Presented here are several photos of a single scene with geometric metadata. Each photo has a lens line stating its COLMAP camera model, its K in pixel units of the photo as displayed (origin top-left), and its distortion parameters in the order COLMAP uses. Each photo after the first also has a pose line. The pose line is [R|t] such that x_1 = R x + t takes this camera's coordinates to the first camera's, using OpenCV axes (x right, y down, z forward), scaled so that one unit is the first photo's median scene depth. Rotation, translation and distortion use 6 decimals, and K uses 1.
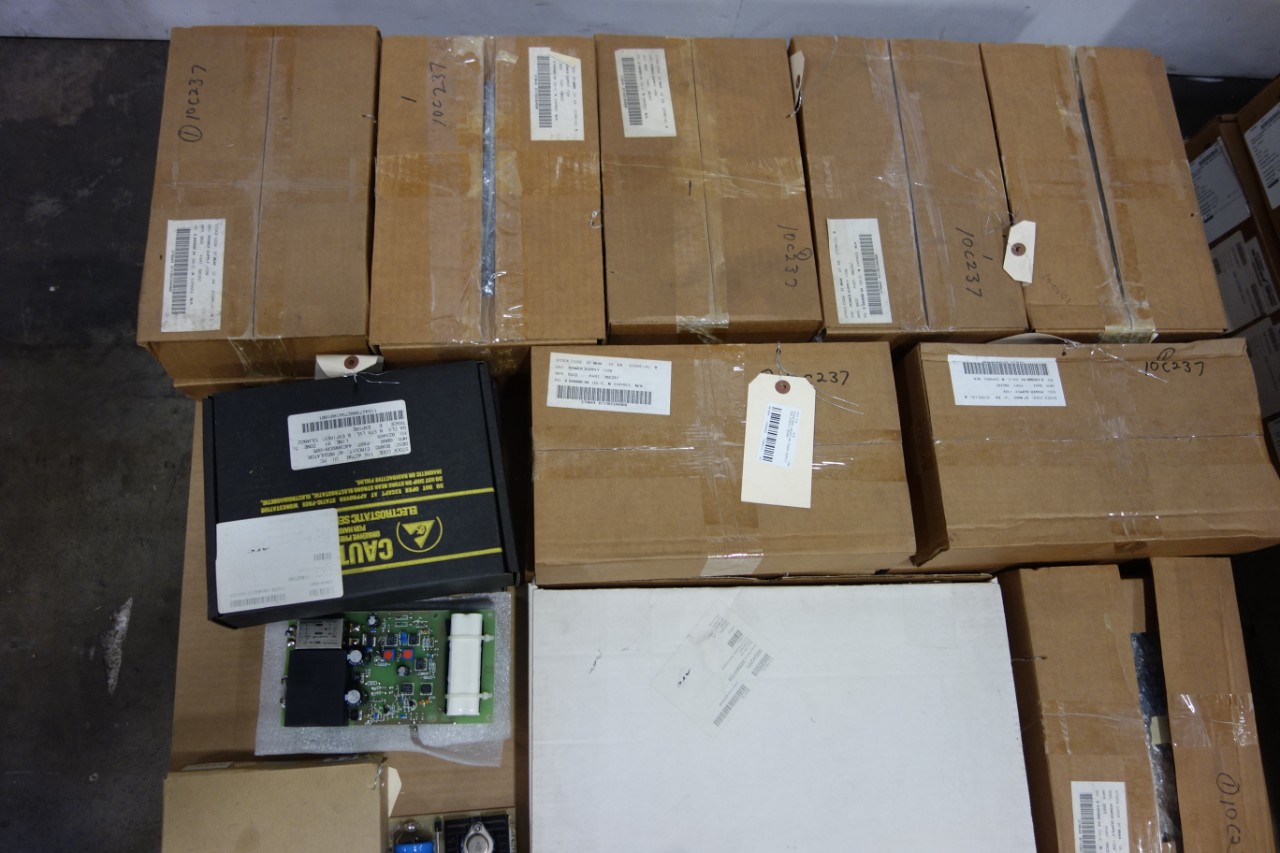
lens RADIAL K [[1008.2, 0, 639.0], [0, 1008.2, 428.9], [0, 0, 1]] dist [-0.013860, -0.012541]
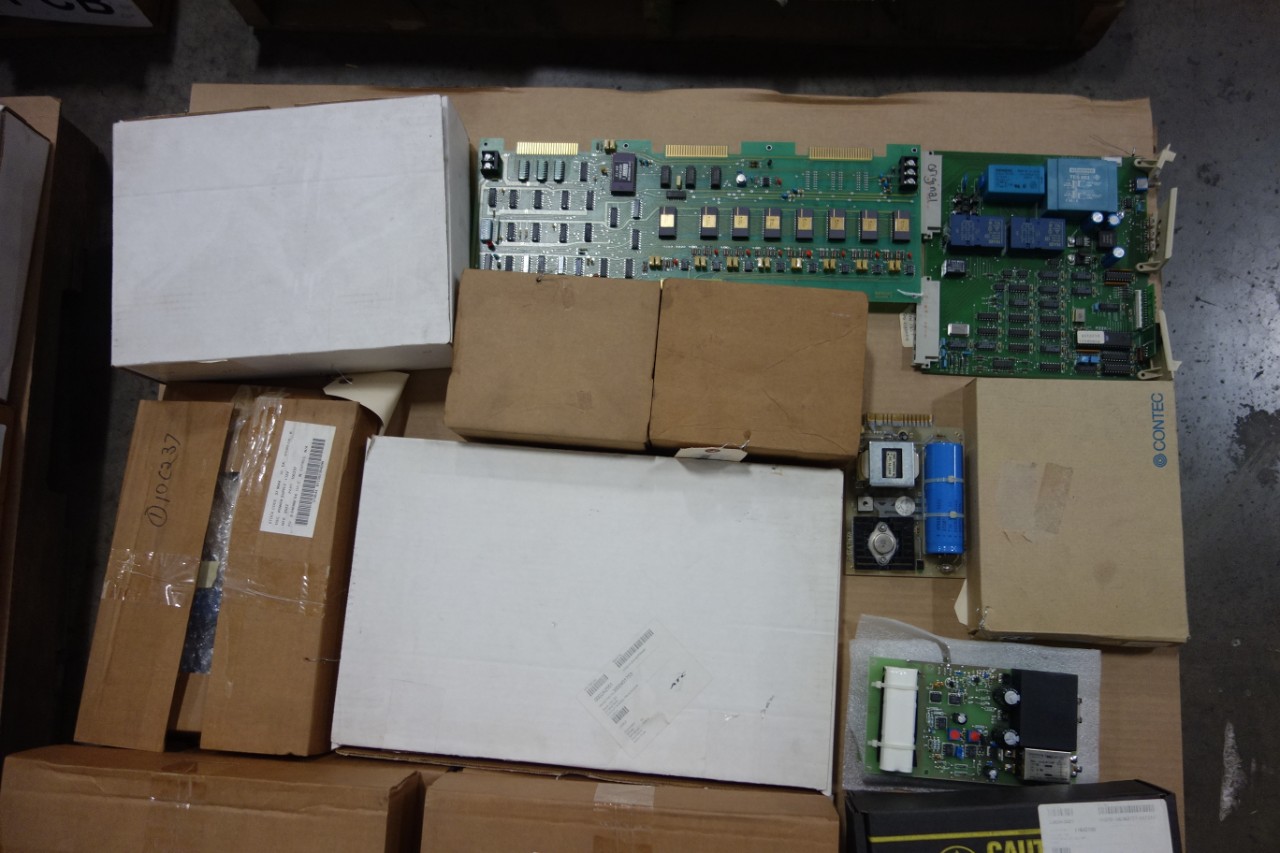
lens RADIAL K [[1008.2, 0, 638.0], [0, 1008.2, 425.1], [0, 0, 1]] dist [-0.013860, -0.012541]
pose [[-0.993424, -0.113446, -0.015429, 0.127915], [0.093342, -0.880570, 0.464633, 0.005333], [-0.066297, 0.460137, 0.885369, 0.012732]]
